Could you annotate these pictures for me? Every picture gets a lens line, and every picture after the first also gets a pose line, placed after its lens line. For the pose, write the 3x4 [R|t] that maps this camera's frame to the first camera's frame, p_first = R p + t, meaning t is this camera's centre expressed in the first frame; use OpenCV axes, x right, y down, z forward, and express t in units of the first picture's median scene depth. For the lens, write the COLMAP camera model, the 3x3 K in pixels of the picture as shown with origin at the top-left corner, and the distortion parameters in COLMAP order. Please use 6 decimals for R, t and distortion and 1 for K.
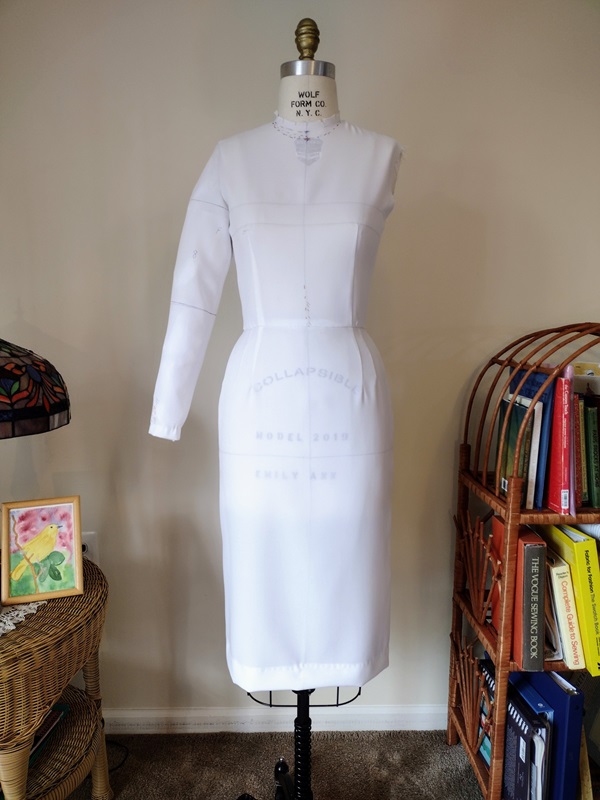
lens RADIAL K [[604.0, 0, 306.3], [0, 604.0, 397.0], [0, 0, 1]] dist [0.007916, -0.006744]
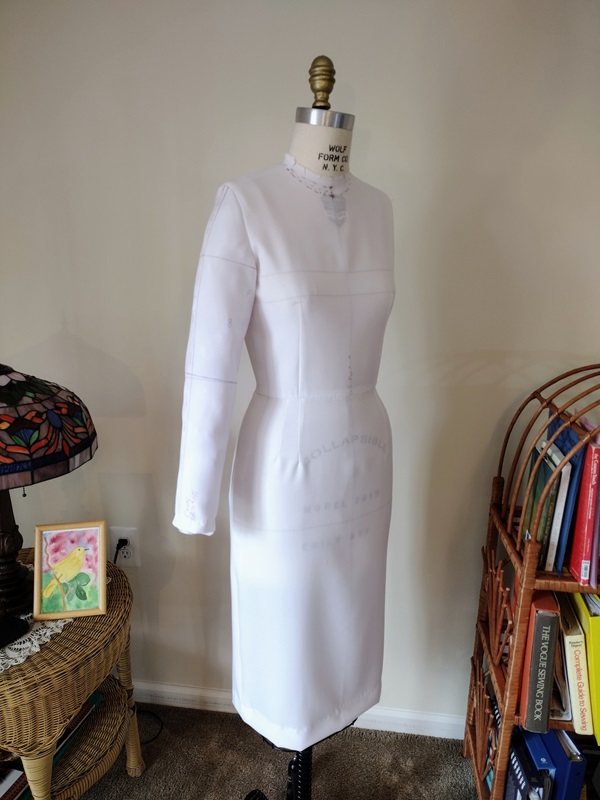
lens RADIAL K [[604.0, 0, 301.1], [0, 604.0, 399.7], [0, 0, 1]] dist [0.007916, -0.006744]
pose [[0.987703, 0.051766, -0.147525, 0.113133], [-0.032876, 0.991265, 0.127723, -0.198629], [0.152848, -0.121303, 0.980777, 0.036331]]
